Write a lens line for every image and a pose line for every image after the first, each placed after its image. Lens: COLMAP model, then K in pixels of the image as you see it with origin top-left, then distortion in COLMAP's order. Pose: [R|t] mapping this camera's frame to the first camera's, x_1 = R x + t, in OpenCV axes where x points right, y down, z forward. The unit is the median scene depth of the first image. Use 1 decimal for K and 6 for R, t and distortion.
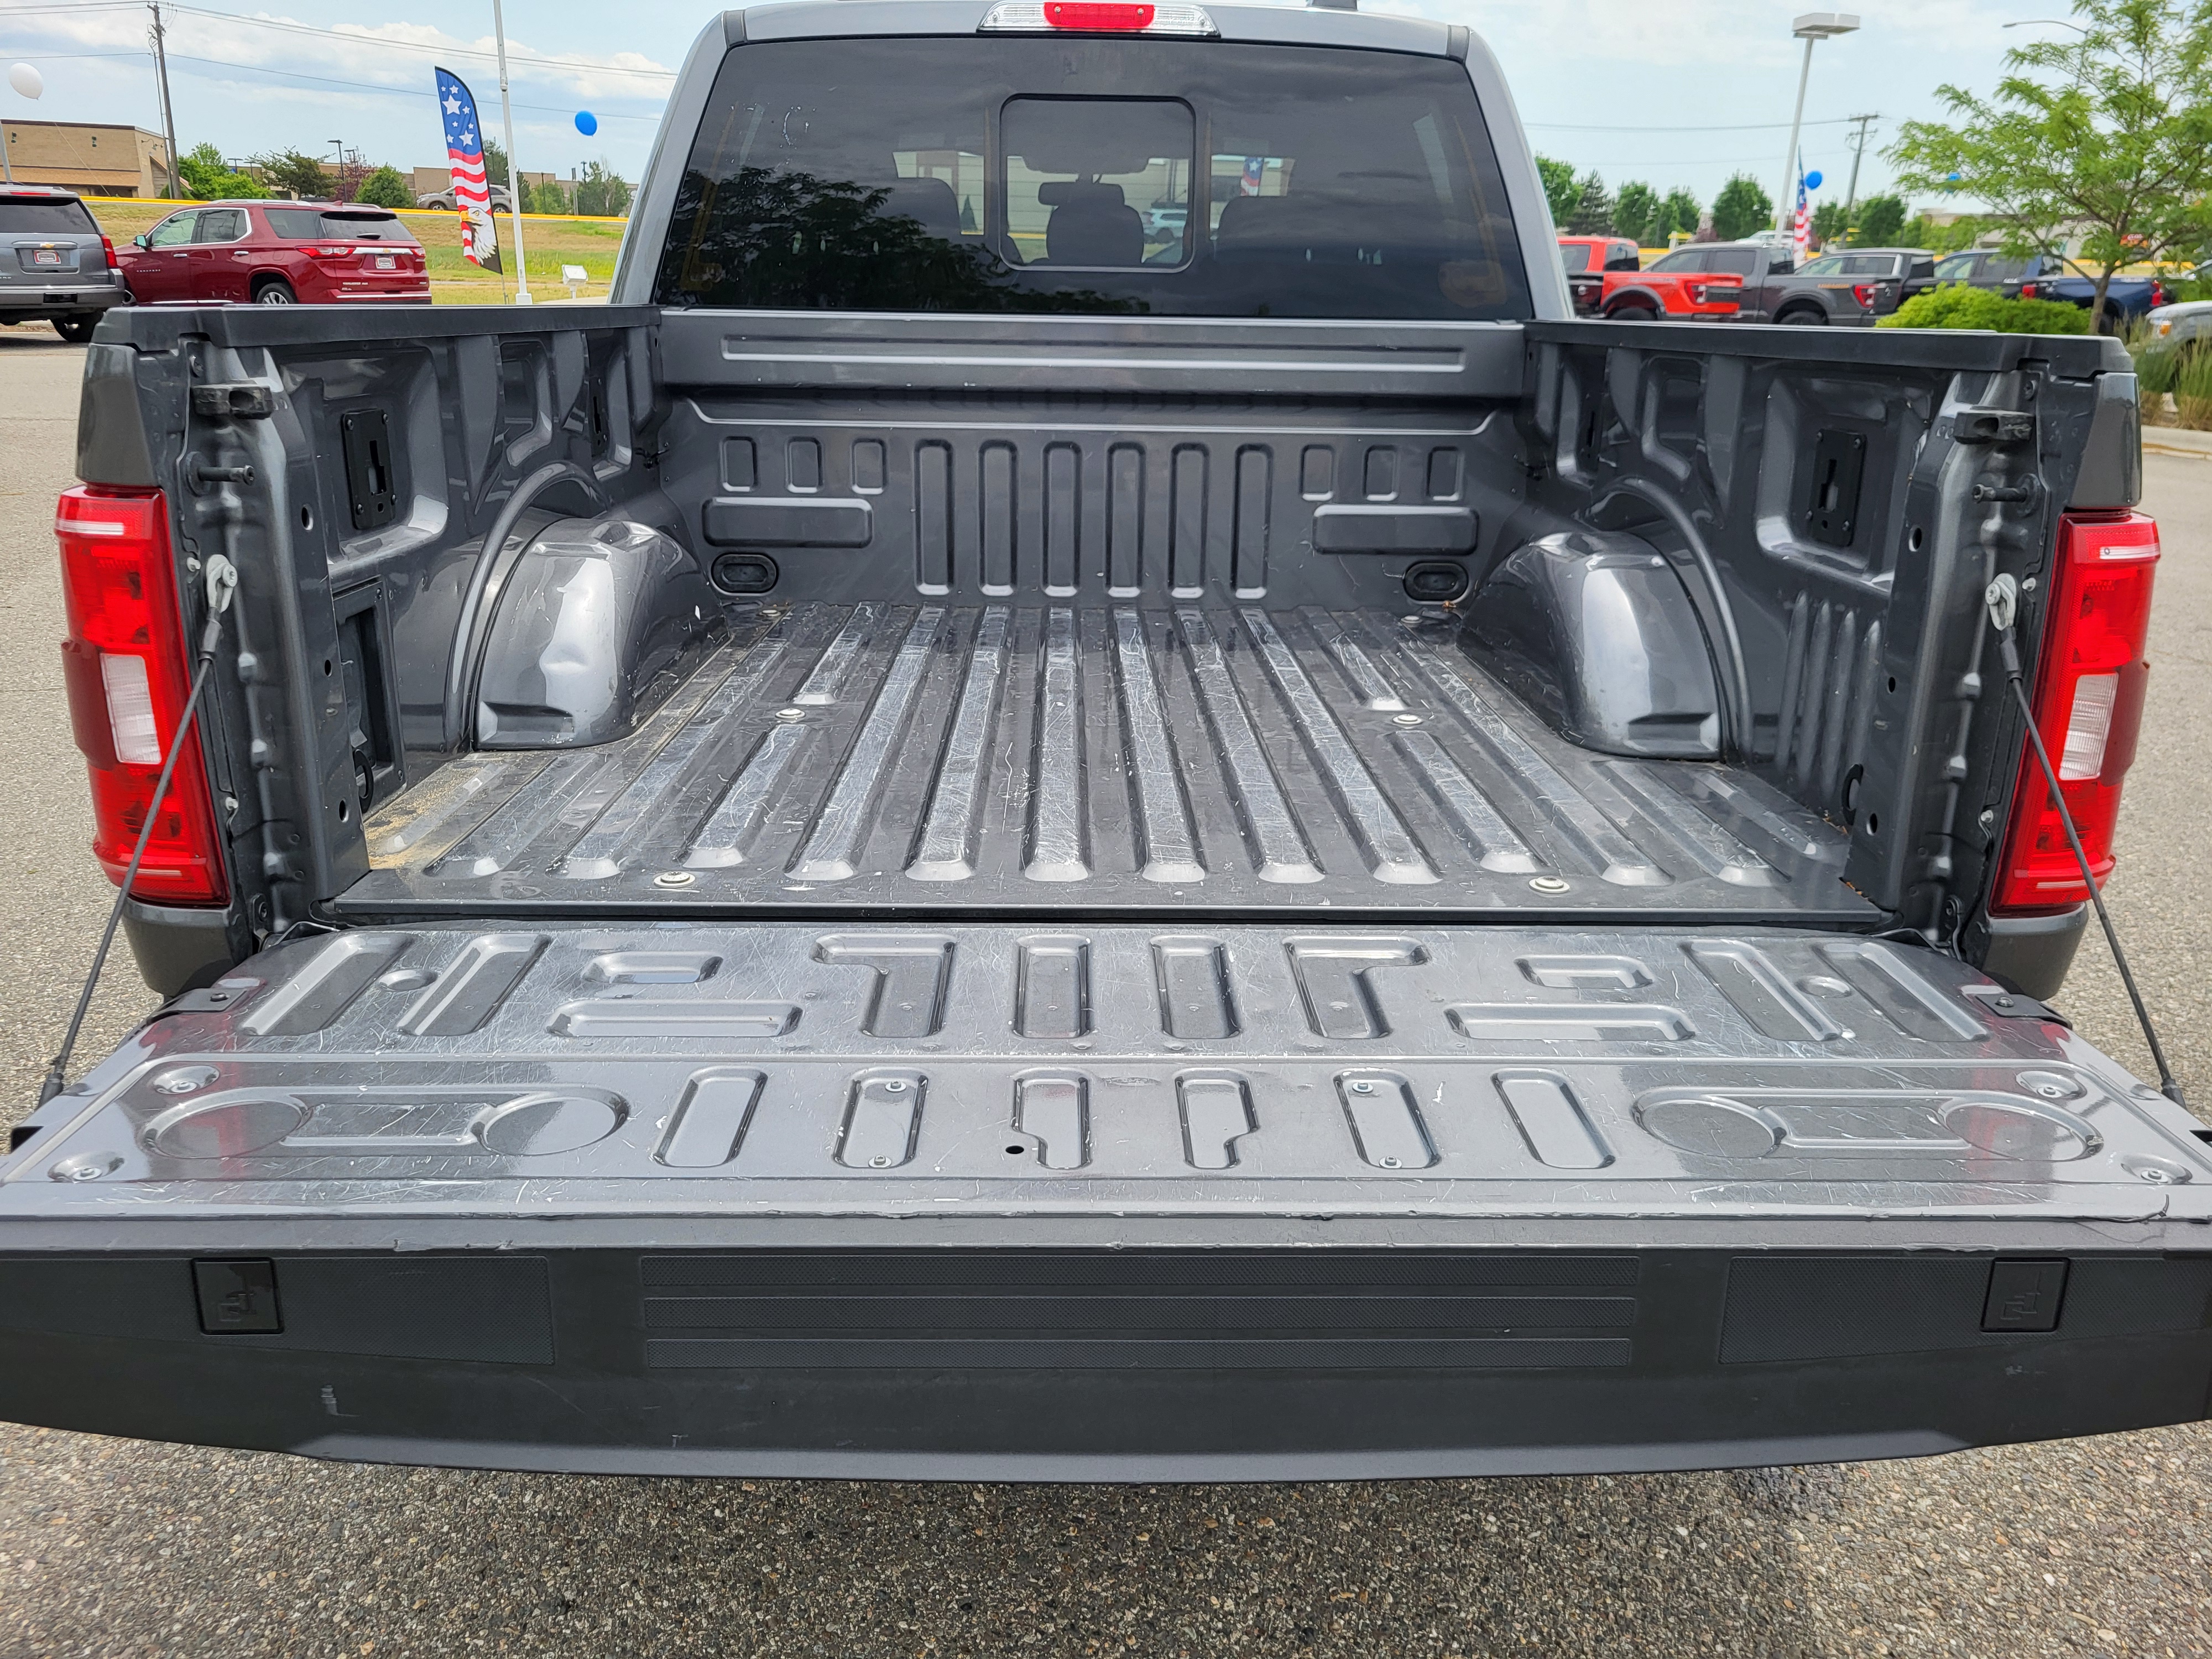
lens RADIAL K [[1681.1, 0, 1124.3], [0, 1681.1, 808.5], [0, 0, 1]] dist [0.030391, 0.002161]
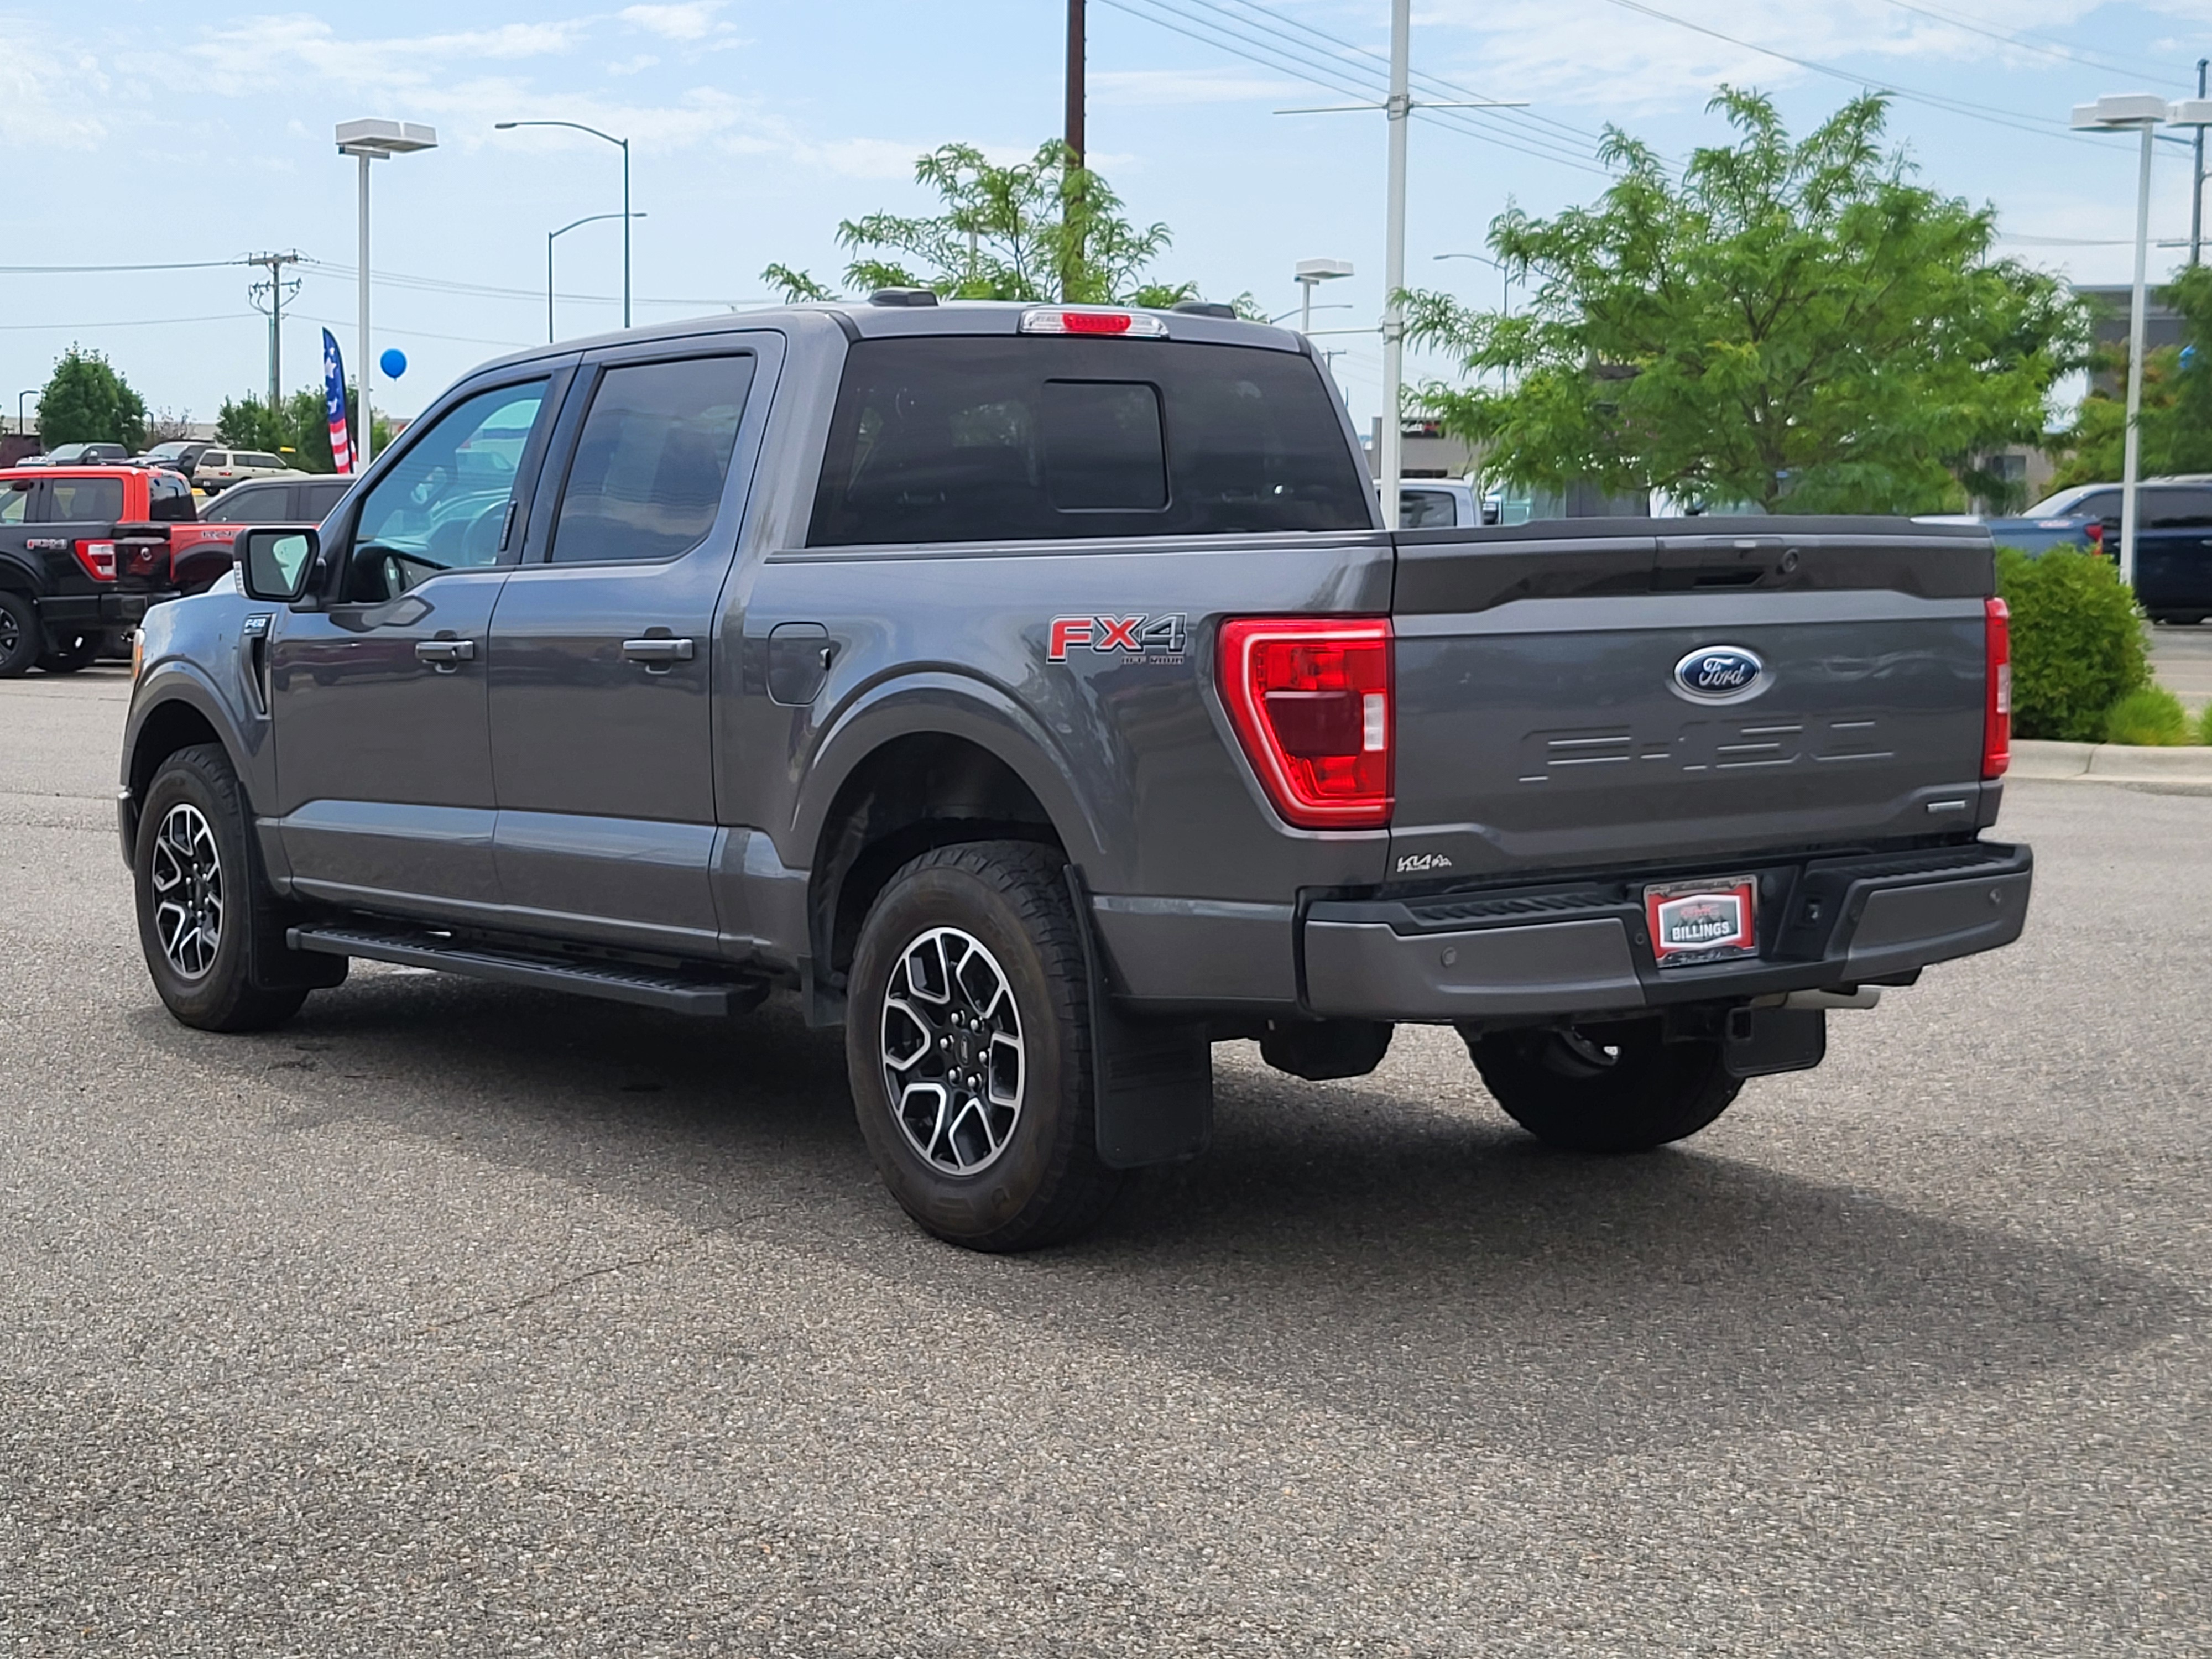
lens RADIAL K [[3457.3, 0, 1106.0], [0, 3457.3, 829.5], [0, 0, 1]] dist [-0.001499, -0.012113]
pose [[0.807857, -0.073728, 0.584749, -0.418827], [0.199140, 0.967941, -0.153079, 0.081175], [-0.554716, 0.240113, 0.796640, -0.265490]]
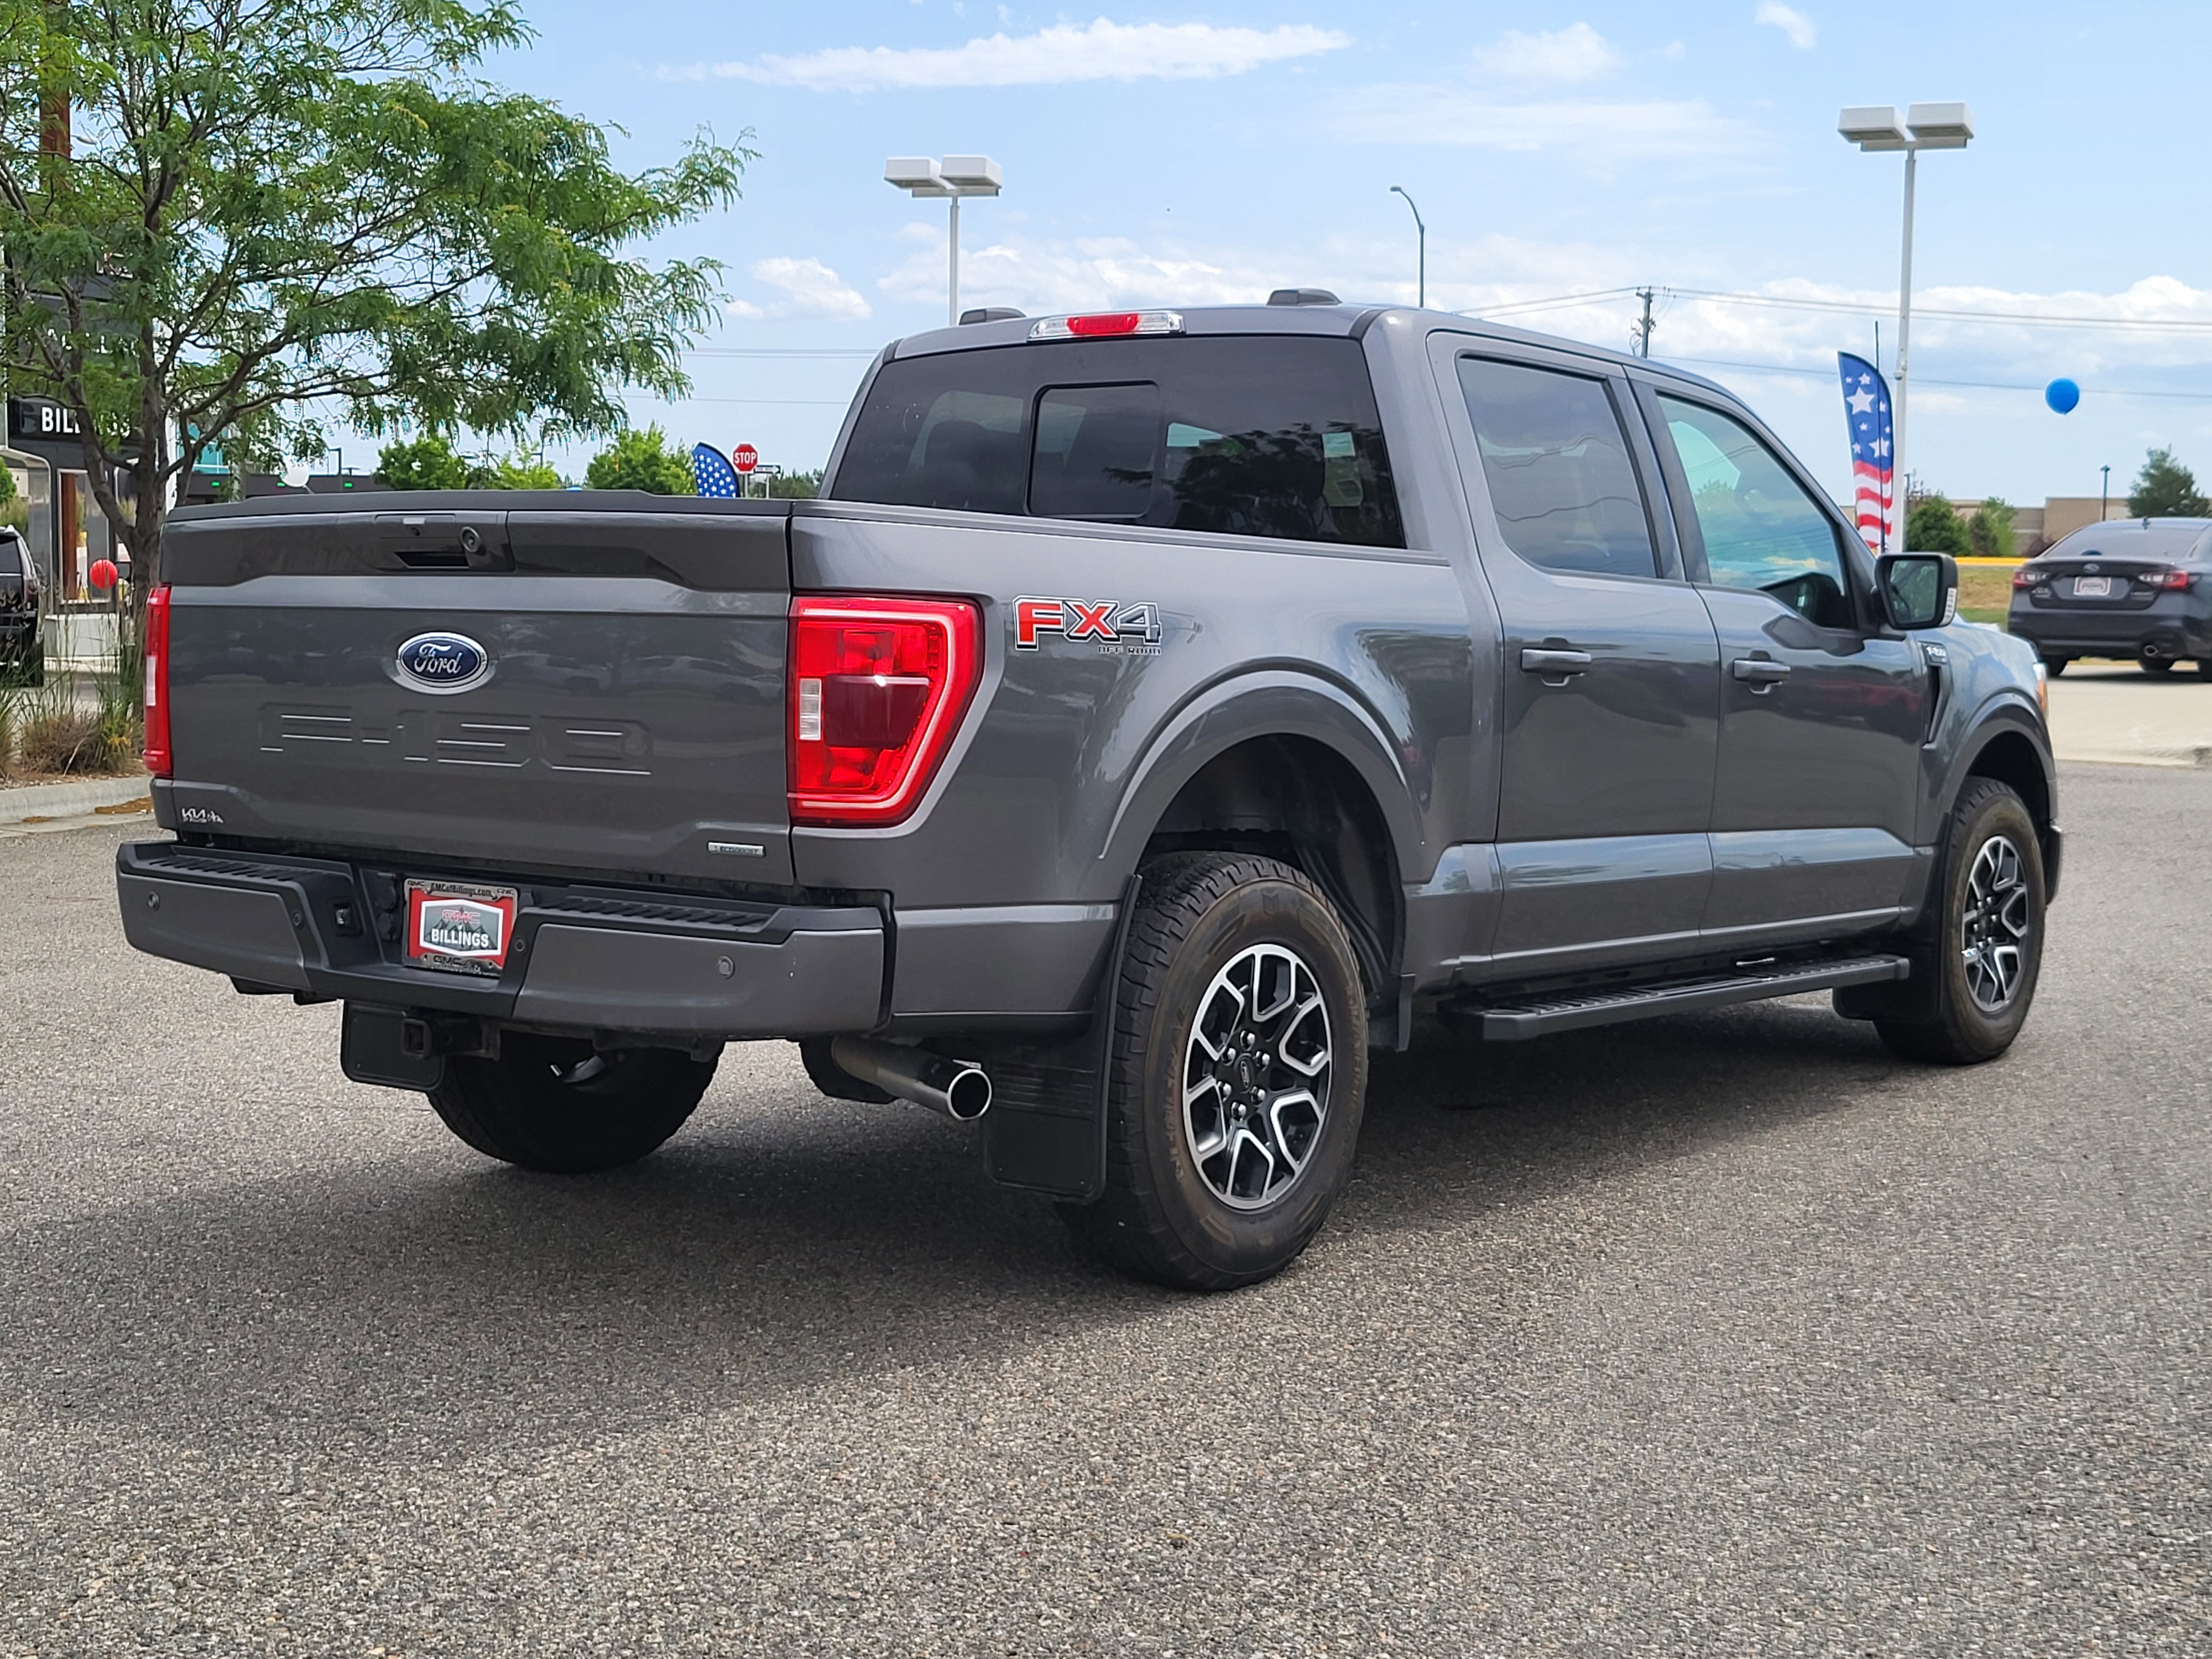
lens RADIAL K [[3059.7, 0, 1106.0], [0, 3059.7, 829.5], [0, 0, 1]] dist [0.025158, 0.028986]
pose [[0.780463, 0.040122, -0.623913, 0.376755], [-0.194493, 0.964003, -0.181302, 0.079702], [0.594180, 0.262846, 0.760172, -0.163806]]
